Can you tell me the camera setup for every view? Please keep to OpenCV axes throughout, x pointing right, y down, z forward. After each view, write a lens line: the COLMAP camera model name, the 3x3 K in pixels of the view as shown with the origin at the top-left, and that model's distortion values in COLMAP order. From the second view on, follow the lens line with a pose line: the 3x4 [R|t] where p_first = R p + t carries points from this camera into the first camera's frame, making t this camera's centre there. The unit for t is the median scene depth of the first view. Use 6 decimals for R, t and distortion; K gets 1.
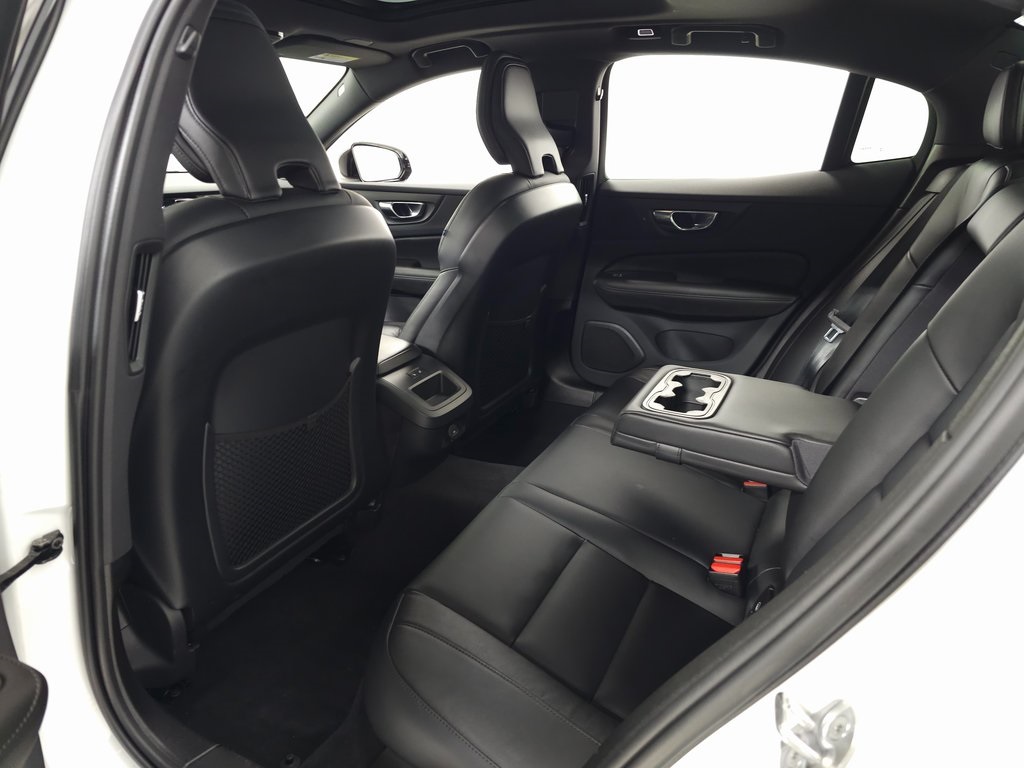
lens RADIAL K [[698.5, 0, 503.0], [0, 698.5, 385.3], [0, 0, 1]] dist [0.046925, -0.059083]
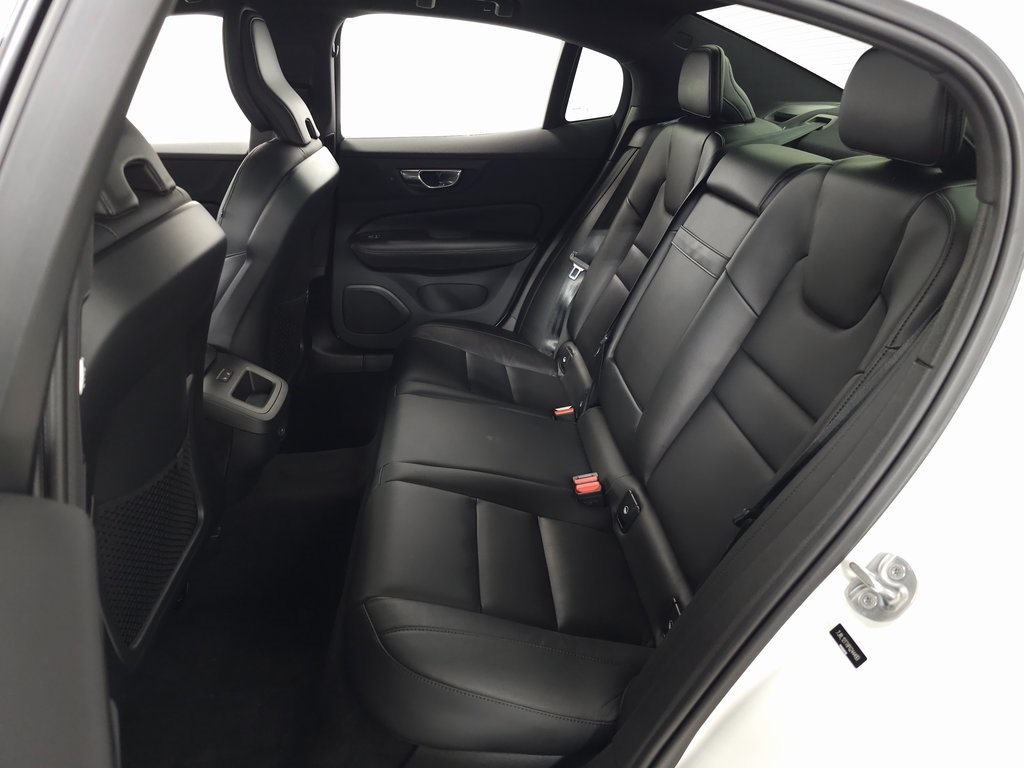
lens RADIAL K [[698.5, 0, 502.7], [0, 698.5, 386.9], [0, 0, 1]] dist [0.046925, -0.059083]
pose [[0.853172, -0.204339, 0.479941, -0.232386], [0.158202, 0.978106, 0.135208, -0.062588], [-0.497061, -0.039428, 0.866819, 0.038853]]
